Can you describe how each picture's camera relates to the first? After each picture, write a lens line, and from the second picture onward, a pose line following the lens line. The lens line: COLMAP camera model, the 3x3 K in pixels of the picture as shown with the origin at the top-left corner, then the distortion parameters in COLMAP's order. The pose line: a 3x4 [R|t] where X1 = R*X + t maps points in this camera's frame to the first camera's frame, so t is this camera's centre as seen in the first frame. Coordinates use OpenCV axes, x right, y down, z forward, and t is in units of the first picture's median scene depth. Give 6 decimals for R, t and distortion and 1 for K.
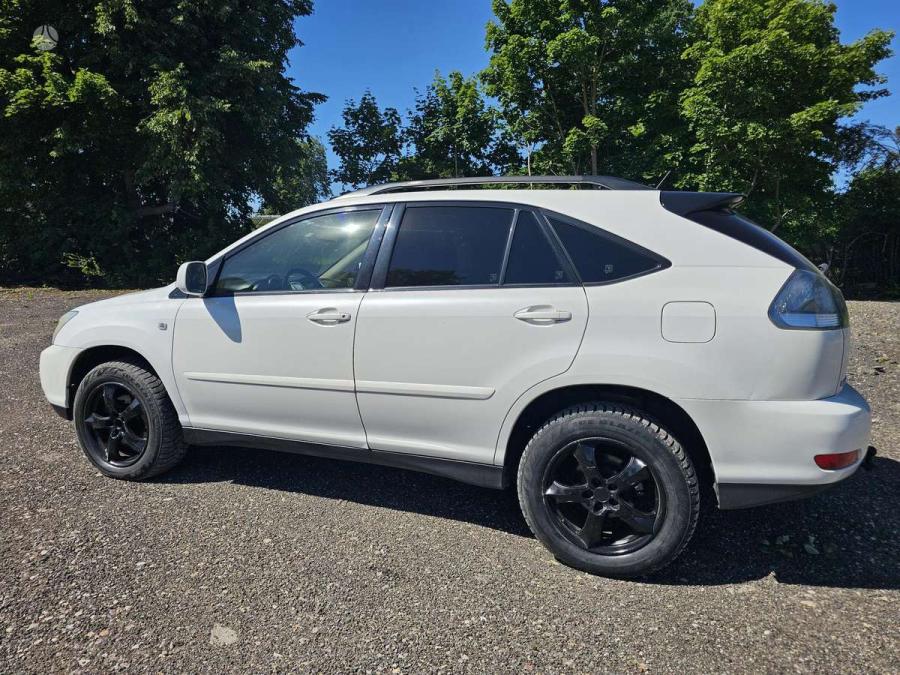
lens RADIAL K [[607.7, 0, 449.2], [0, 607.7, 342.1], [0, 0, 1]] dist [0.052921, -0.037831]
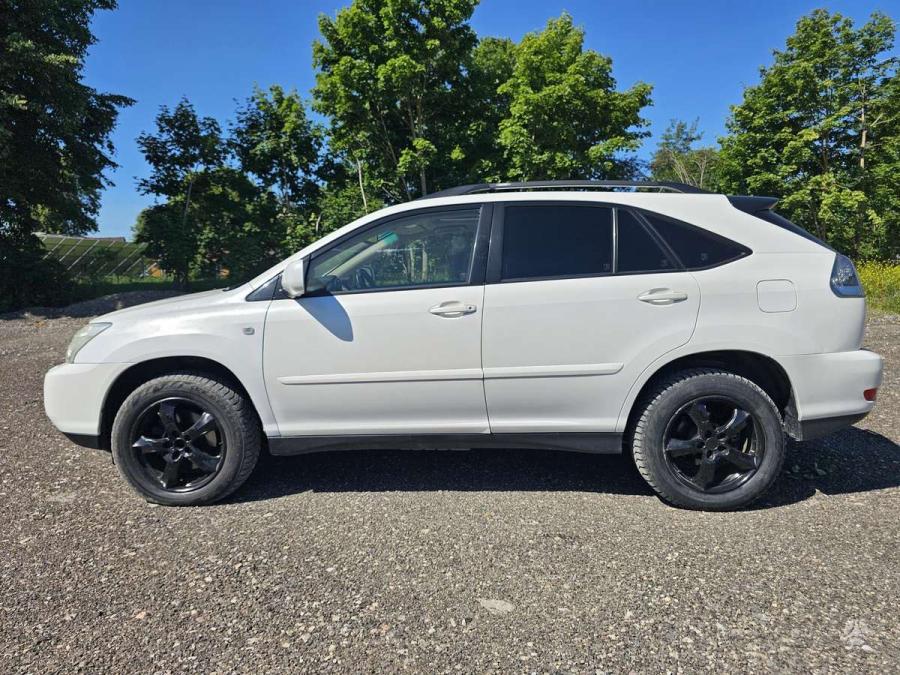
lens RADIAL K [[611.1, 0, 450.0], [0, 611.1, 337.5], [0, 0, 1]] dist [0.048174, -0.043334]
pose [[0.940924, -0.054018, 0.334282, -0.108215], [0.067155, 0.997353, -0.027861, 0.006900], [-0.331892, 0.048664, 0.942061, 0.003331]]
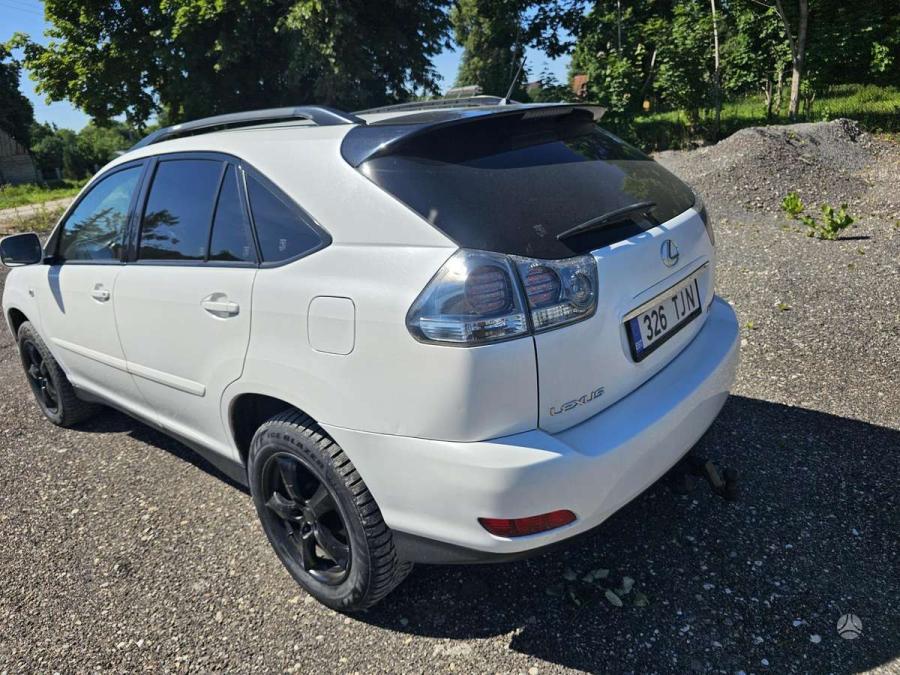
lens RADIAL K [[611.1, 0, 450.0], [0, 611.1, 337.5], [0, 0, 1]] dist [0.048174, -0.043334]
pose [[0.935514, 0.010165, -0.353142, 0.125296], [0.061773, 0.979481, 0.191837, -0.024154], [0.347846, -0.201281, 0.915691, 0.059342]]
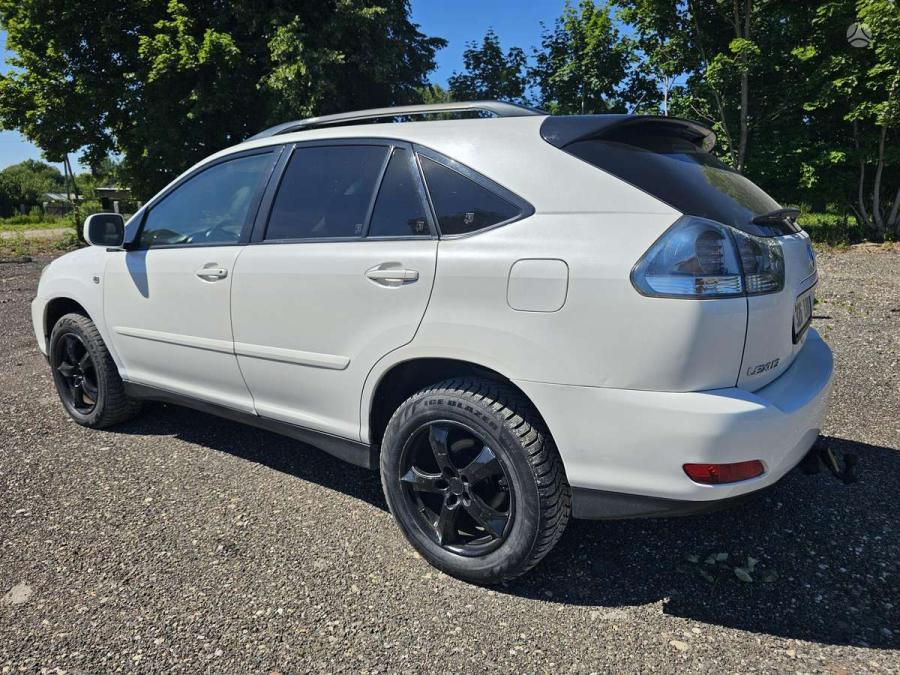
lens RADIAL K [[613.4, 0, 457.7], [0, 613.4, 354.5], [0, 0, 1]] dist [0.043003, -0.033511]
pose [[0.972026, 0.042062, -0.231077, 0.076220], [-0.020751, 0.995366, 0.093893, -0.002522], [0.233956, -0.086471, 0.968394, 0.031850]]
